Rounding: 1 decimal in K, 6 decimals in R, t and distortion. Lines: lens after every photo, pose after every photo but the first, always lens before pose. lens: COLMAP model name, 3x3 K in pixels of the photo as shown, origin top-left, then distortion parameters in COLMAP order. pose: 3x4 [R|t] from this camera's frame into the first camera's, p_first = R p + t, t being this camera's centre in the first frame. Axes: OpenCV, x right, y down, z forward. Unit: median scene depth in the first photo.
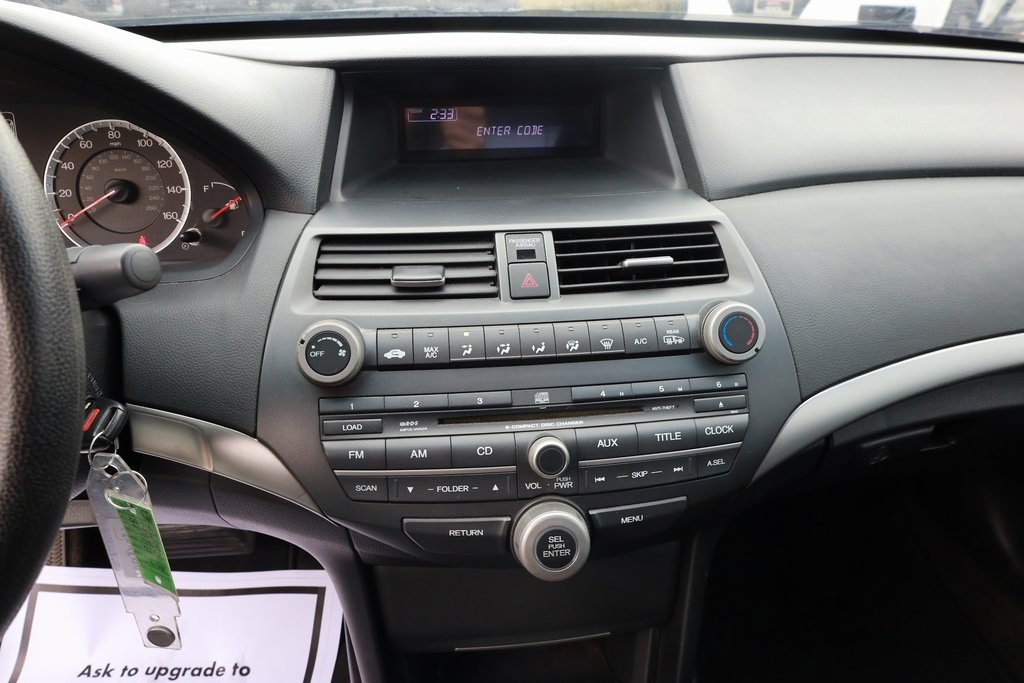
lens RADIAL K [[701.1, 0, 518.0], [0, 701.1, 344.9], [0, 0, 1]] dist [-0.004354, -0.005331]
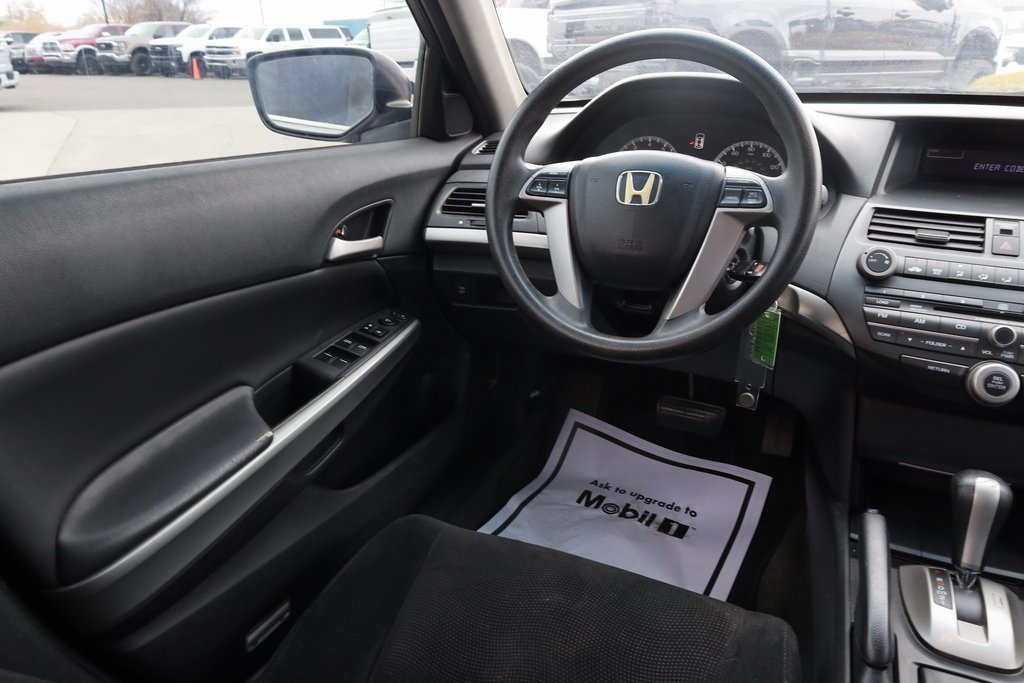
lens RADIAL K [[701.1, 0, 518.0], [0, 701.1, 344.9], [0, 0, 1]] dist [-0.004354, -0.005331]
pose [[0.857975, 0.200591, -0.472908, -0.155843], [-0.241568, 0.970013, -0.026820, 0.490386], [0.453347, 0.137250, 0.880704, -1.031073]]
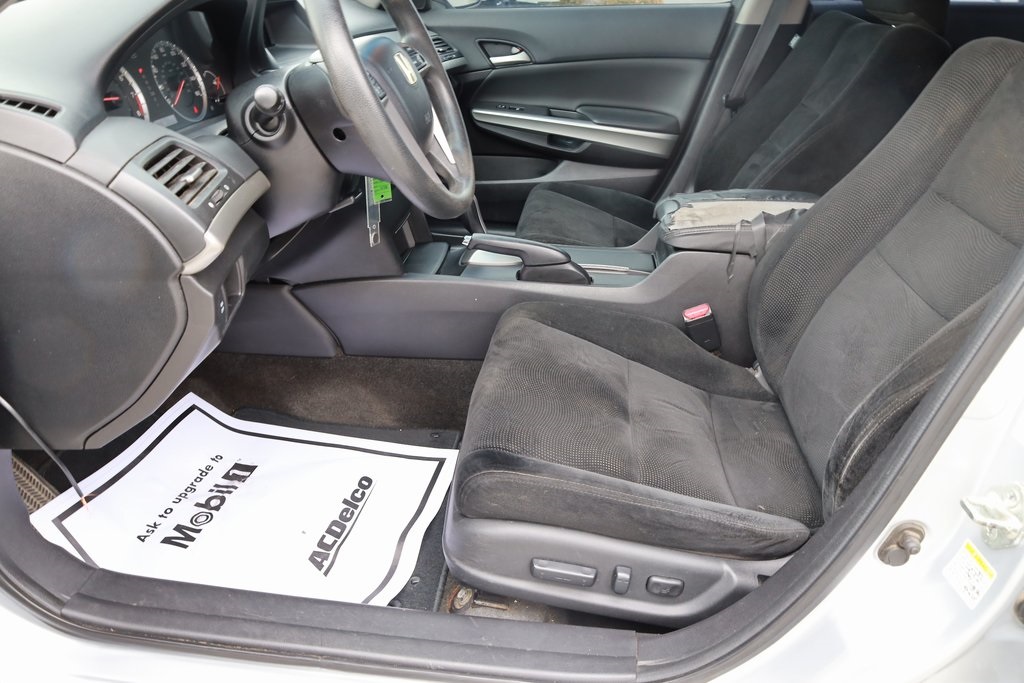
lens RADIAL K [[698.6, 0, 512.0], [0, 698.6, 341.5], [0, 0, 1]] dist [-0.009080, -0.002265]
pose [[0.218273, -0.457528, 0.861989, -2.672847], [0.436261, 0.835860, 0.333189, 0.126356], [-0.872945, 0.303325, 0.382047, -0.225202]]
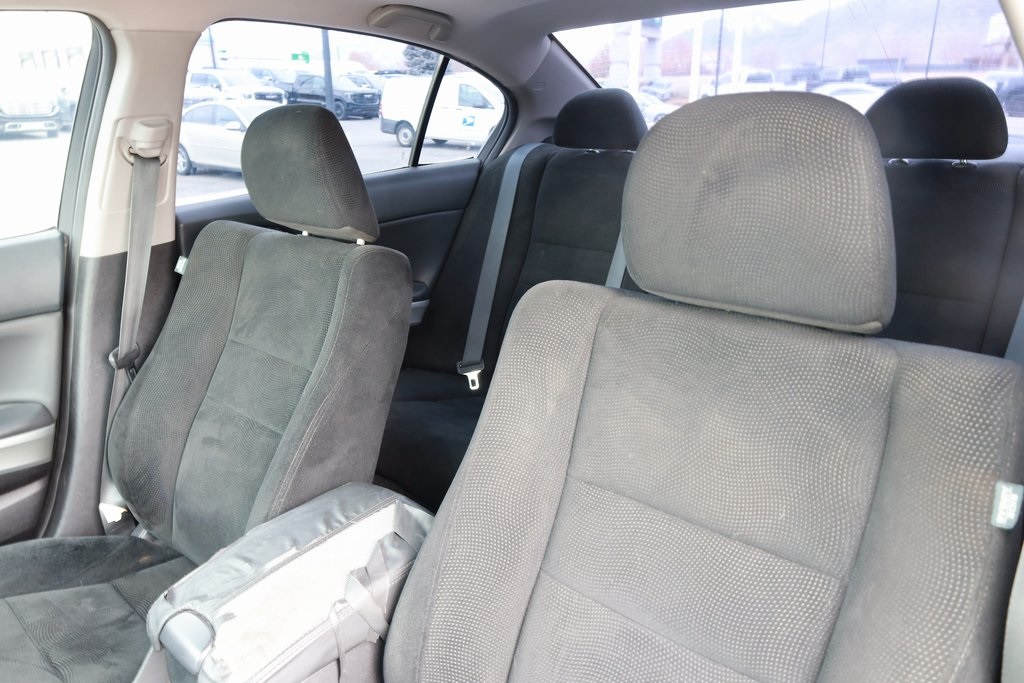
lens RADIAL K [[698.0, 0, 515.6], [0, 698.0, 345.6], [0, 0, 1]] dist [-0.009969, -0.002757]
pose [[-0.677856, -0.230660, 0.698074, -1.294194], [0.364393, 0.719266, 0.591502, -0.238581], [-0.638537, 0.655326, -0.403507, -0.129904]]
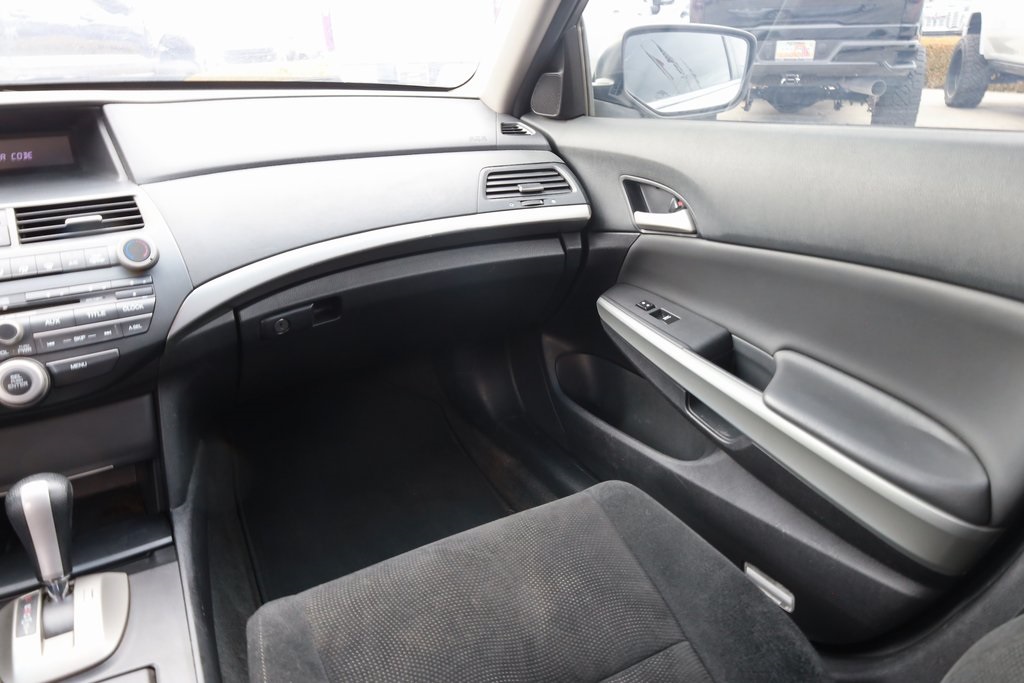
lens RADIAL K [[698.6, 0, 512.0], [0, 698.6, 341.5], [0, 0, 1]] dist [-0.009080, -0.002265]
pose [[0.922787, -0.166017, 0.347710, 0.530200], [0.197334, 0.978712, -0.056409, 0.475022], [-0.330943, 0.120668, 0.935904, -0.859614]]
